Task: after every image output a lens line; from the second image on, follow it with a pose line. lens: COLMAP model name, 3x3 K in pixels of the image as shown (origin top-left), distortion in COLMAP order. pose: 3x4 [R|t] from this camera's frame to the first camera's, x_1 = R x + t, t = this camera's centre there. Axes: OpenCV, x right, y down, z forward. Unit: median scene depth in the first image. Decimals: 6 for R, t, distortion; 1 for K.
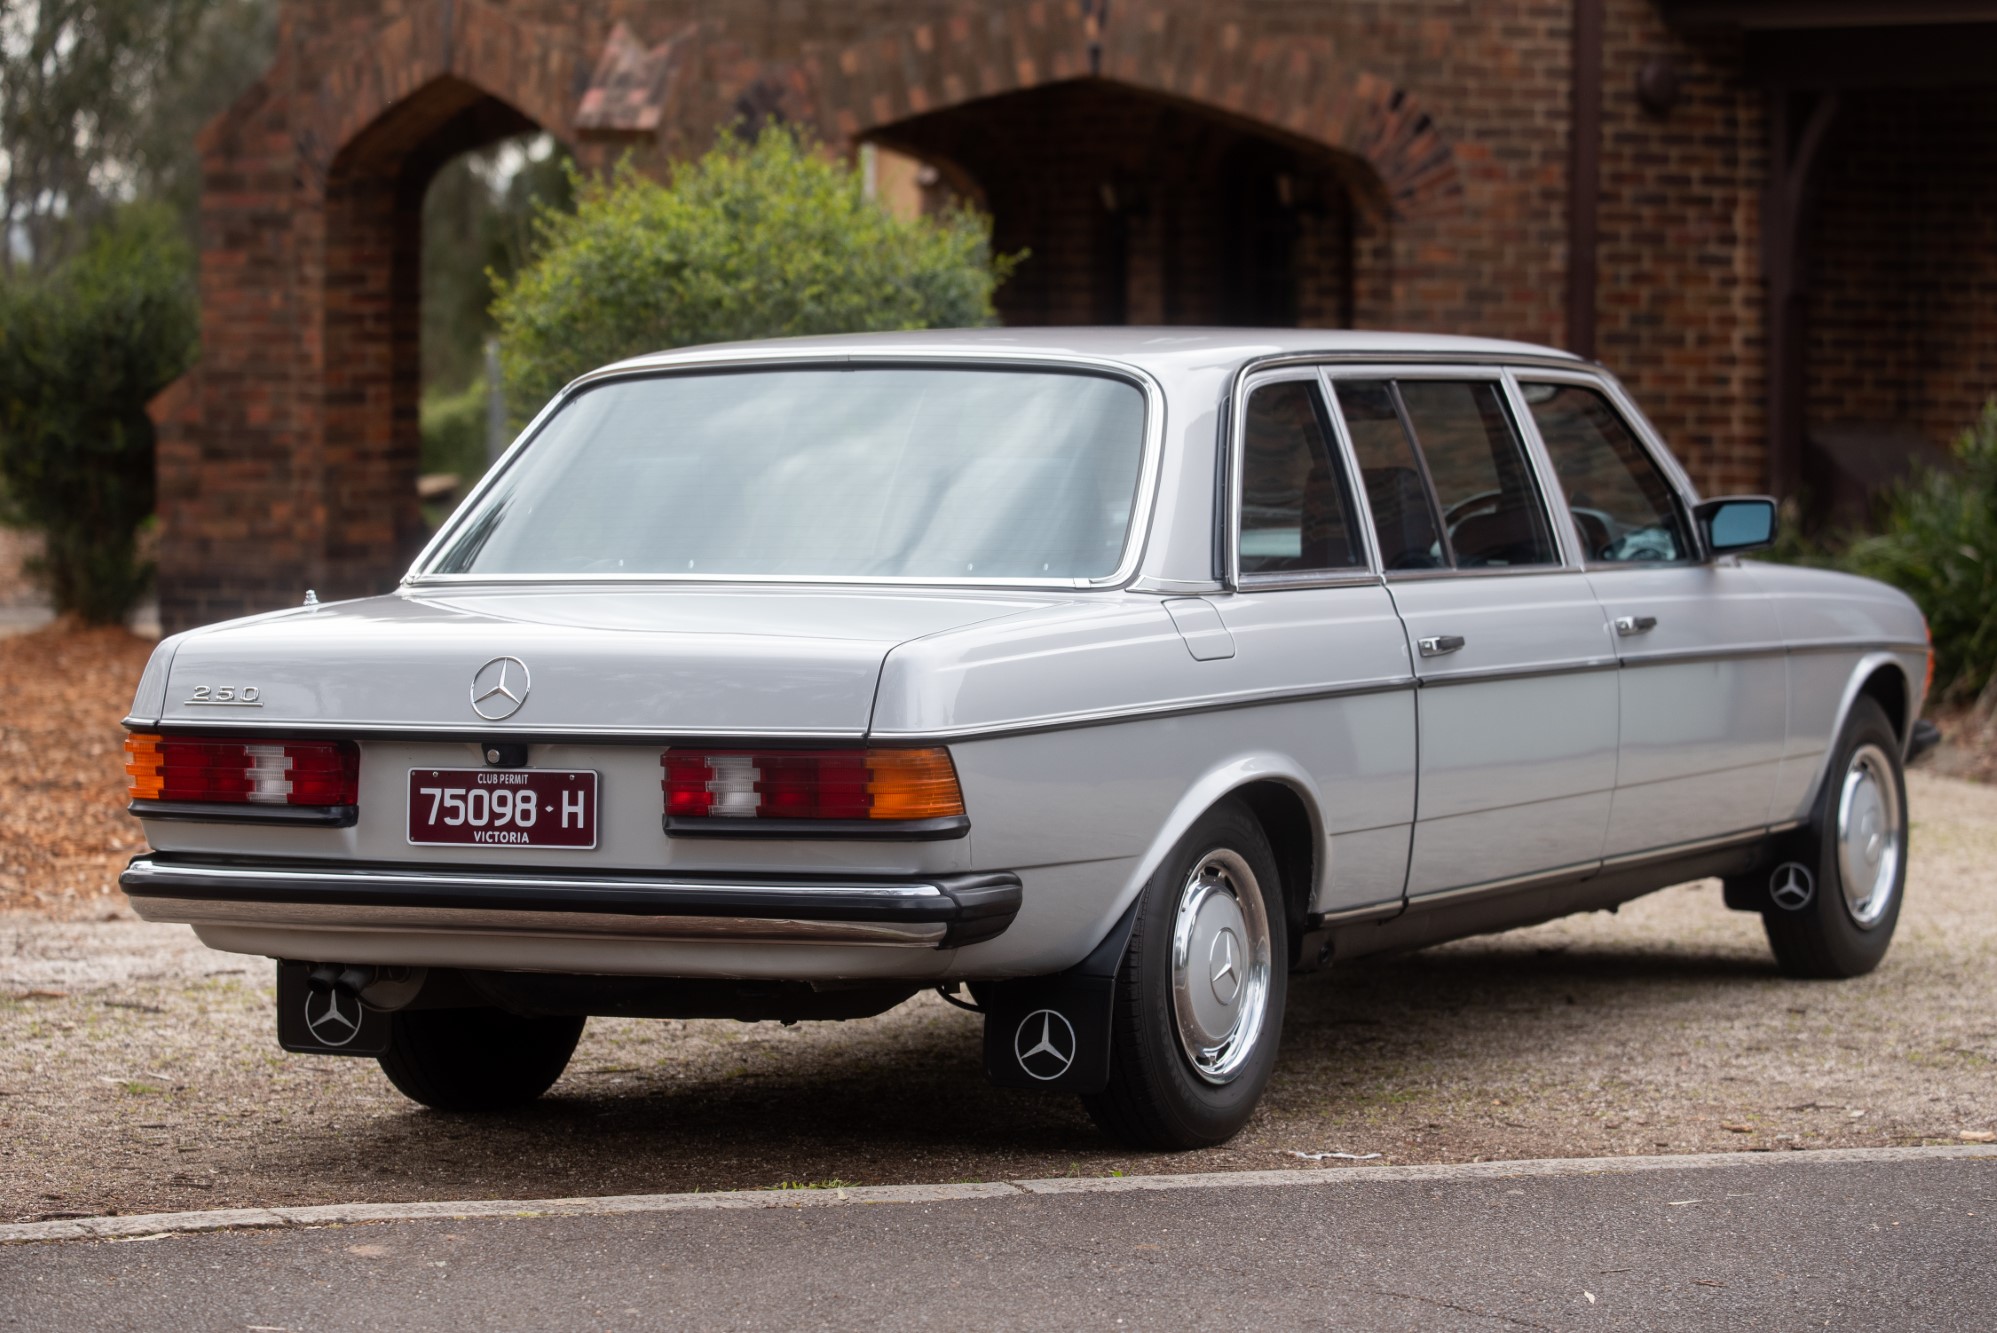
lens RADIAL K [[6019.5, 0, 1000.5], [0, 6019.5, 668.8], [0, 0, 1]] dist [-0.424018, -0.000212]
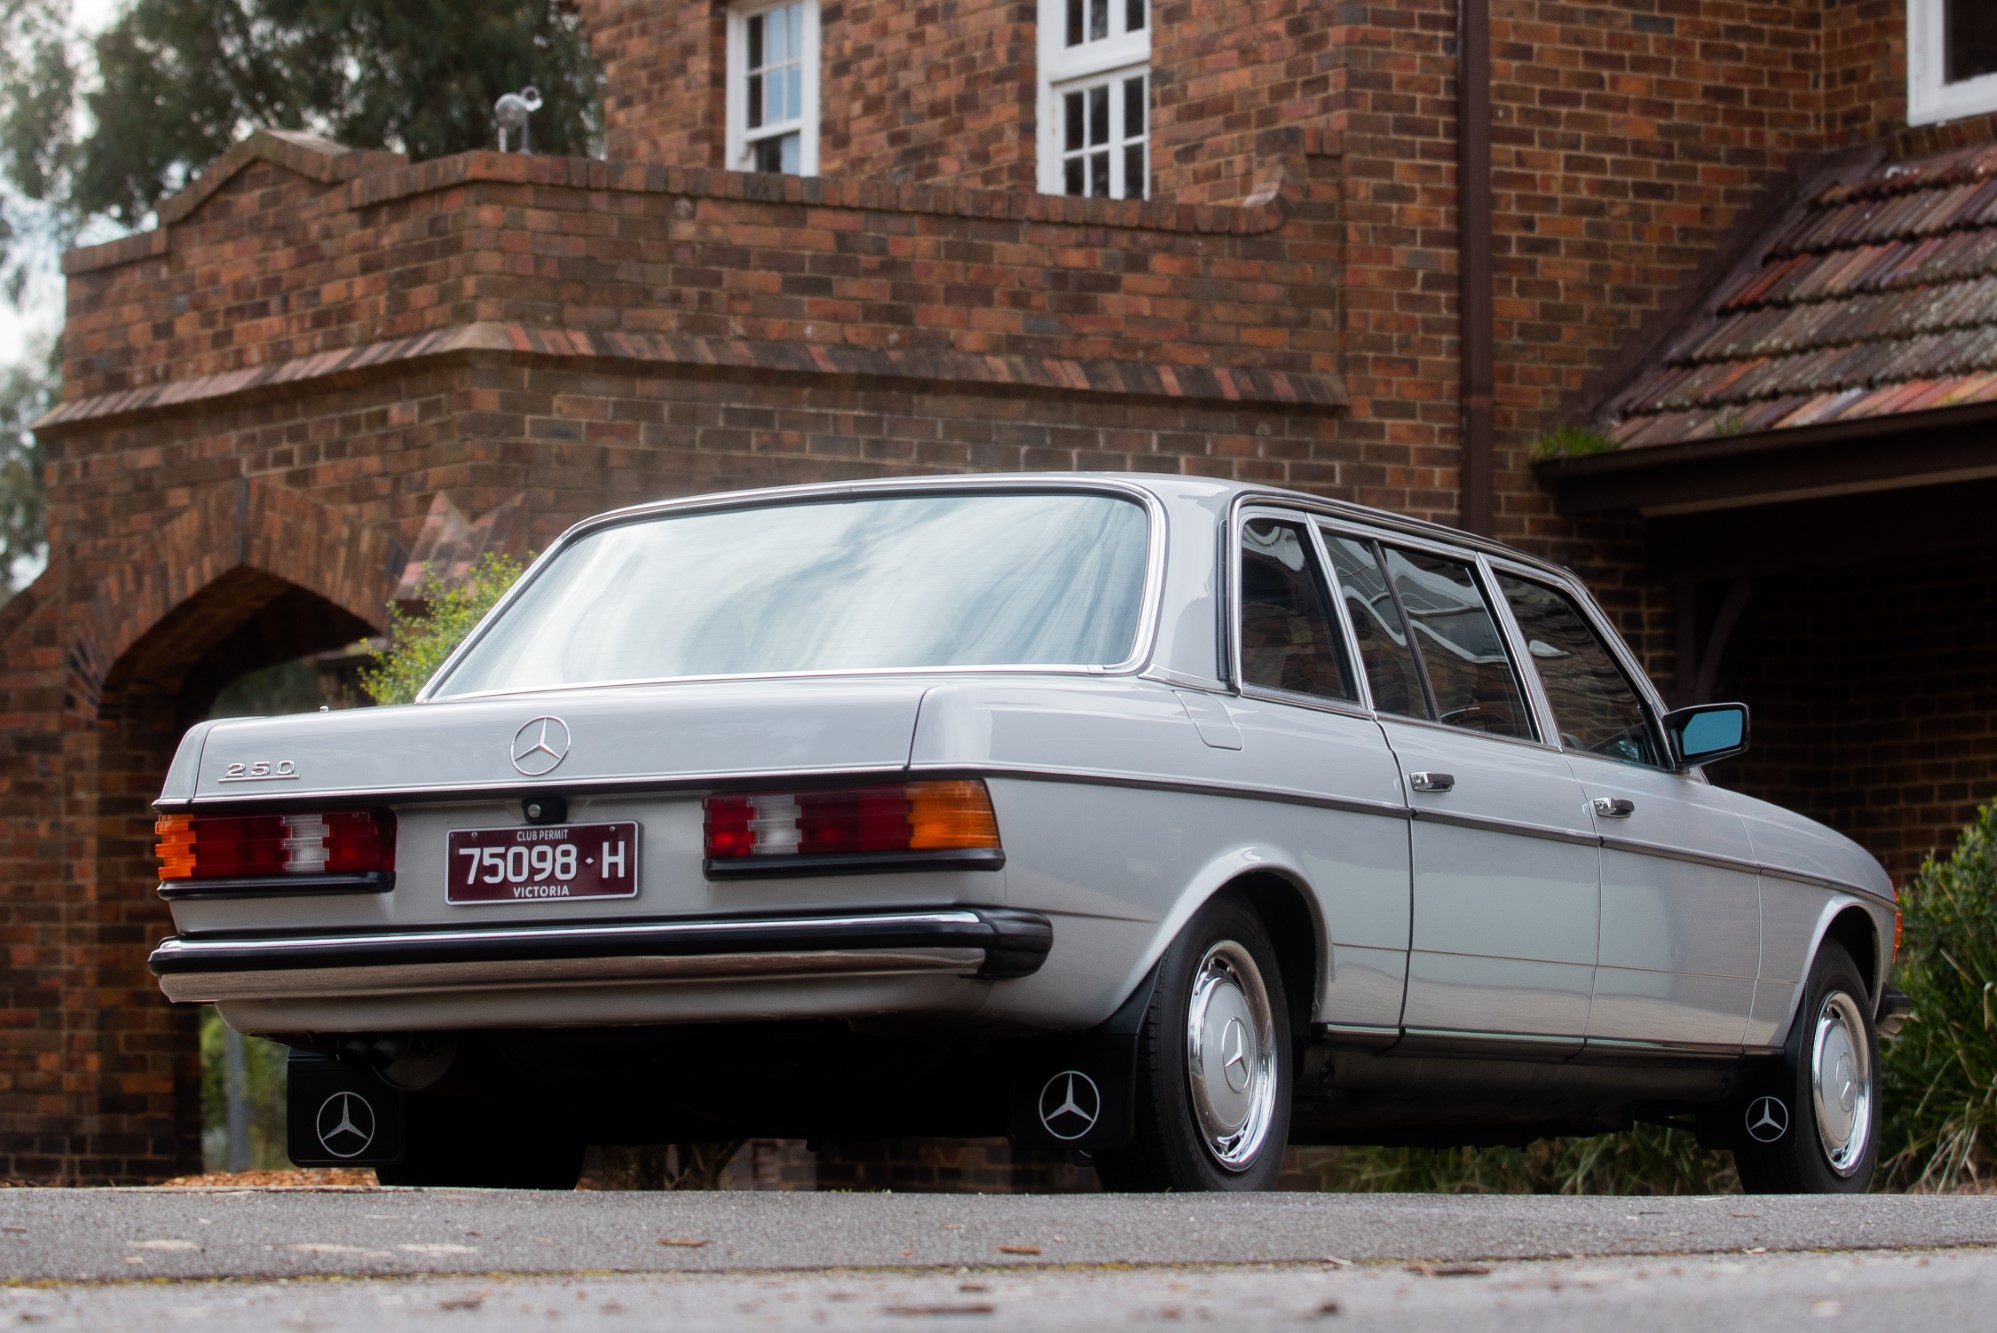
lens RADIAL K [[7036.8, 0, 1183.7], [0, 7036.8, 361.3], [0, 0, 1]] dist [-0.368448, 1.134230]
pose [[0.997776, -0.001451, 0.066638, -0.043993], [0.012686, 0.985622, -0.168486, 0.116792], [-0.065435, 0.168957, 0.983449, -0.162045]]
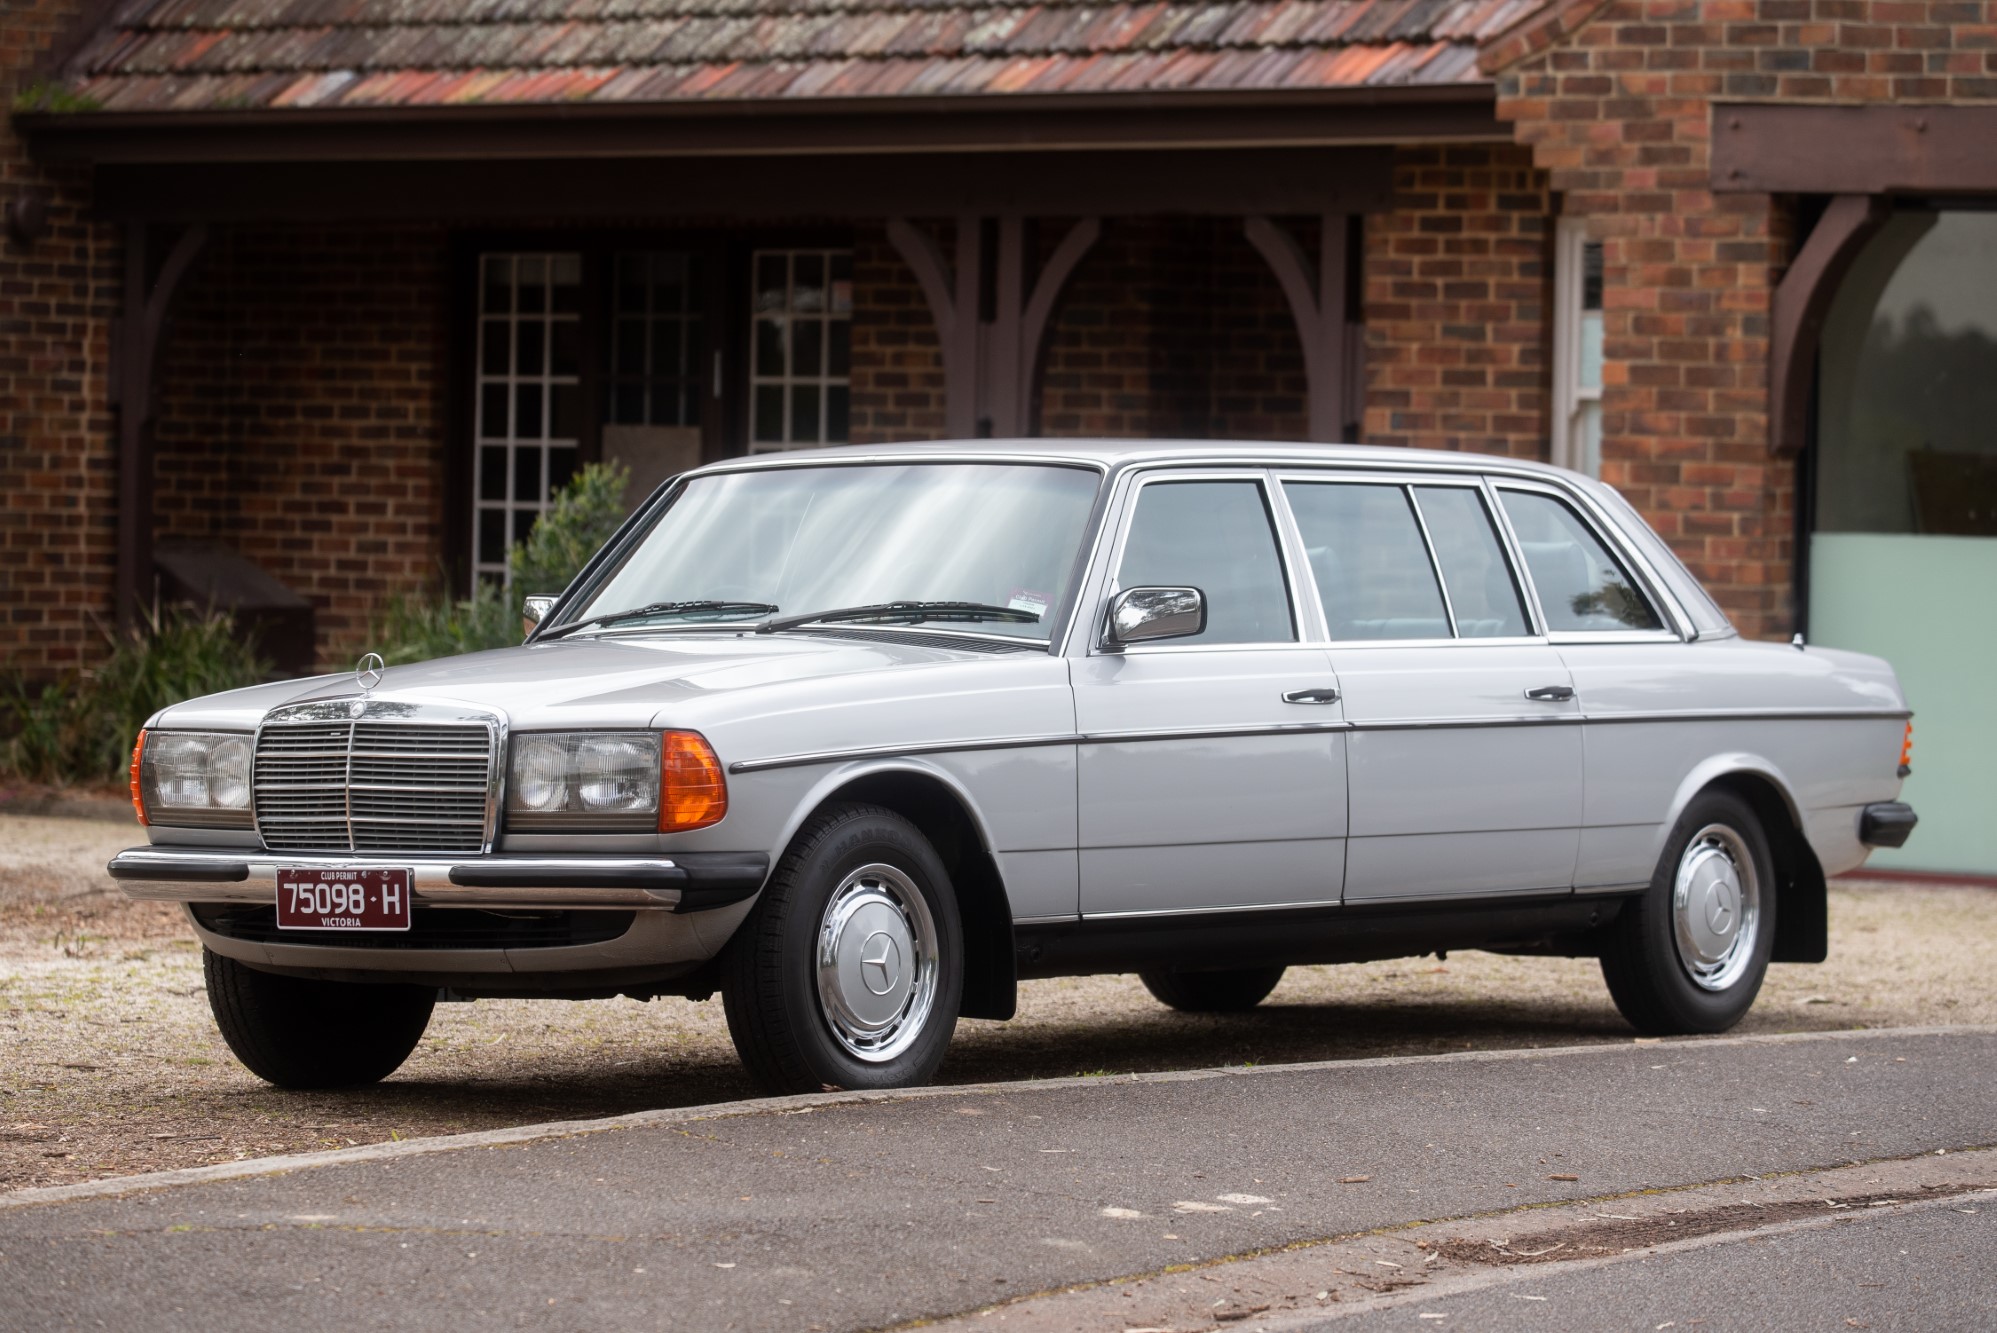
lens RADIAL K [[6772.7, 0, 998.7], [0, 6772.7, 666.0], [0, 0, 1]] dist [-0.557888, 1.322586]
pose [[0.900053, -0.003483, 0.435767, -0.558575], [0.014637, 0.999645, -0.022242, 0.020372], [-0.435535, 0.026397, 0.899785, -0.277926]]
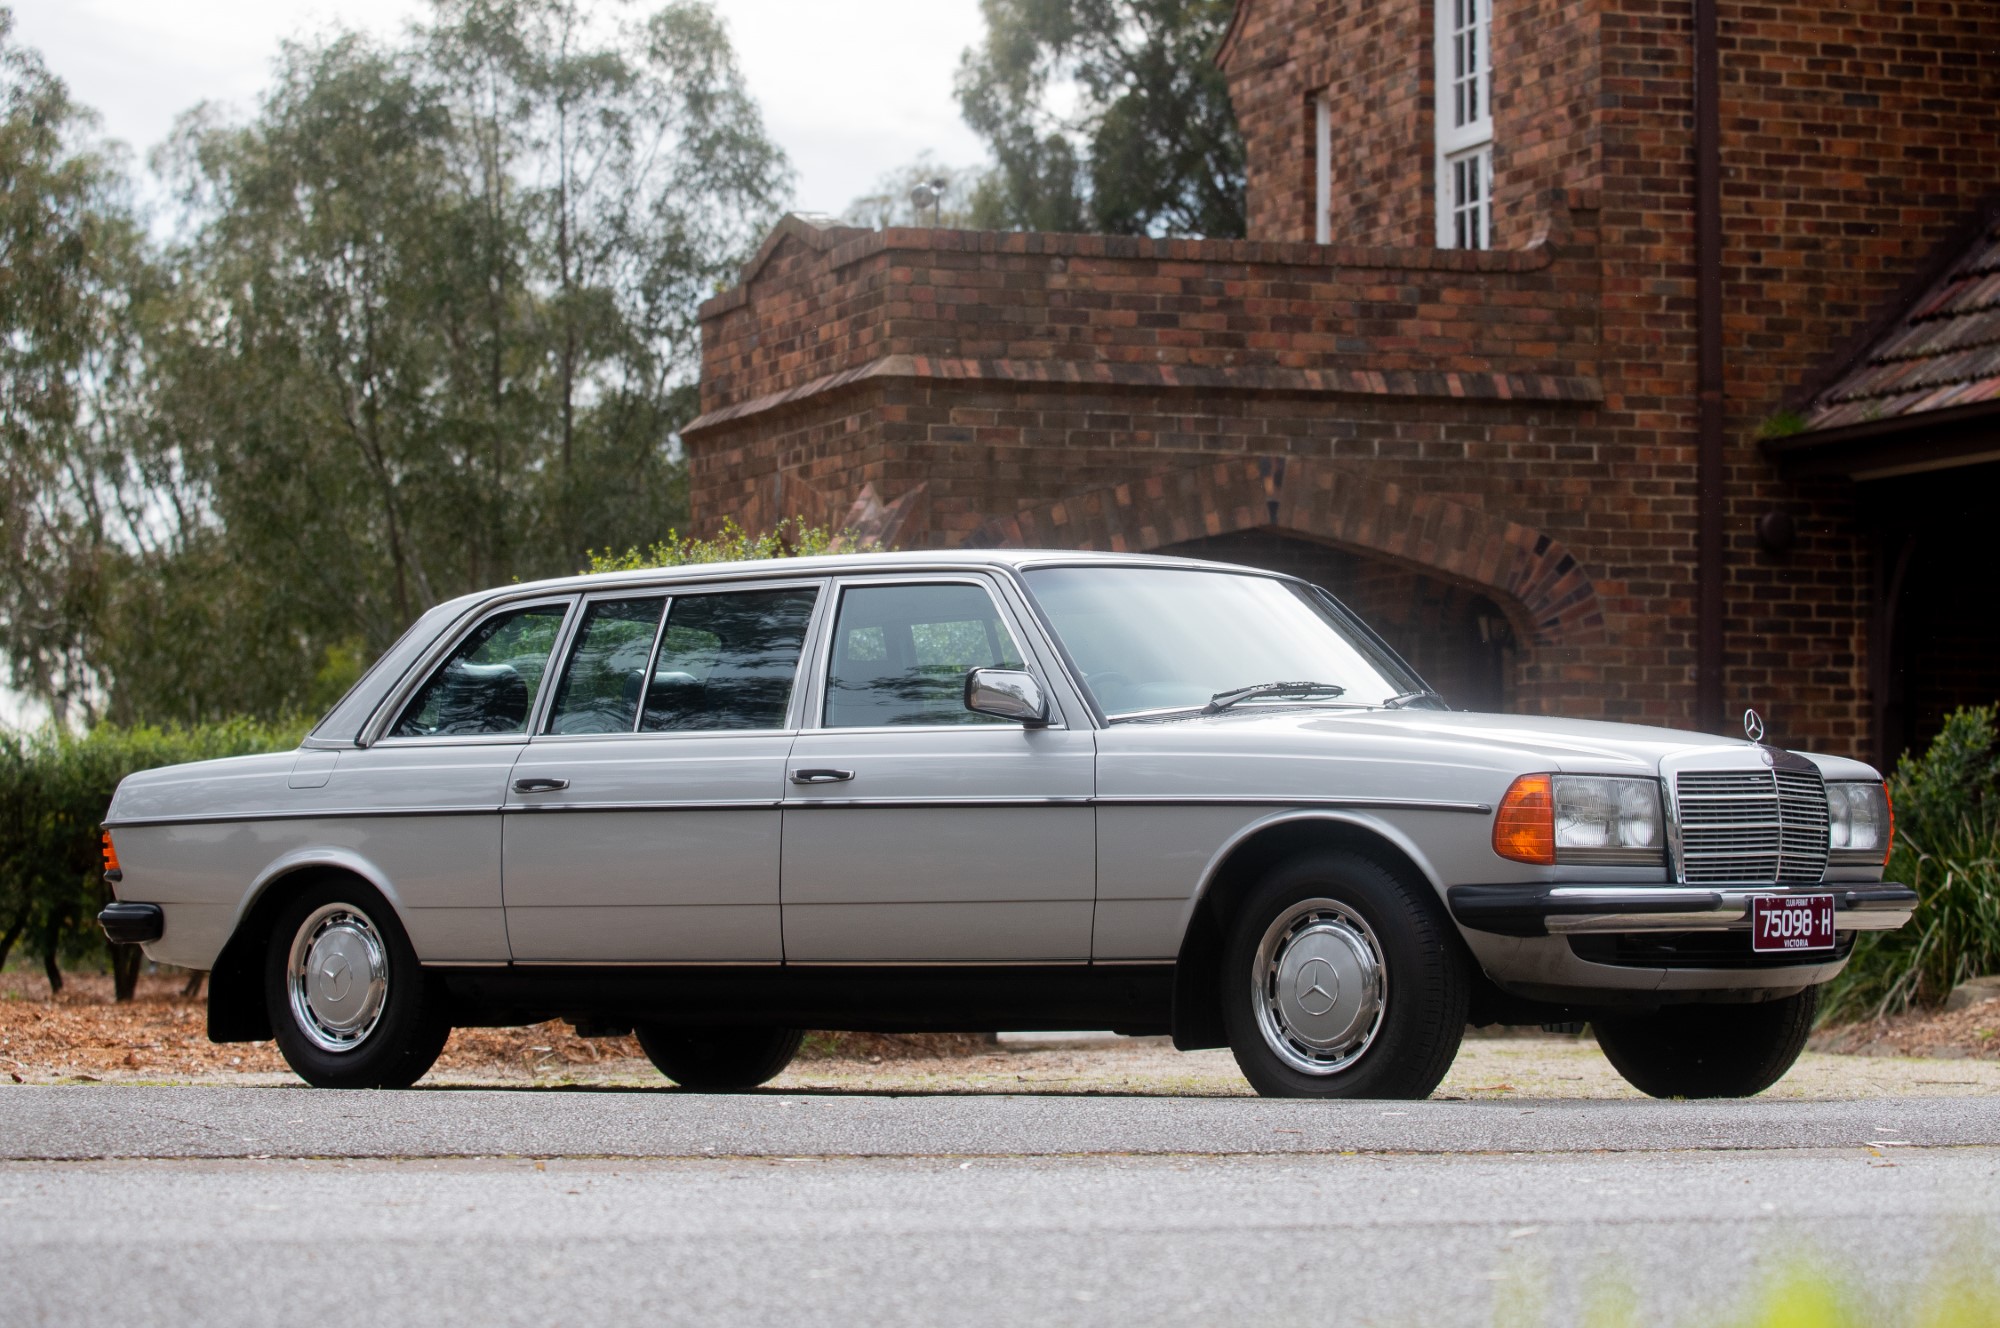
lens RADIAL K [[5233.1, 0, 1004.8], [0, 5233.1, 585.4], [0, 0, 1]] dist [-0.358921, 0.488010]
pose [[0.982274, -0.016363, -0.186737, 0.346846], [-0.006332, 0.992718, -0.120296, 0.089725], [0.187345, 0.119346, 0.975017, -0.101774]]
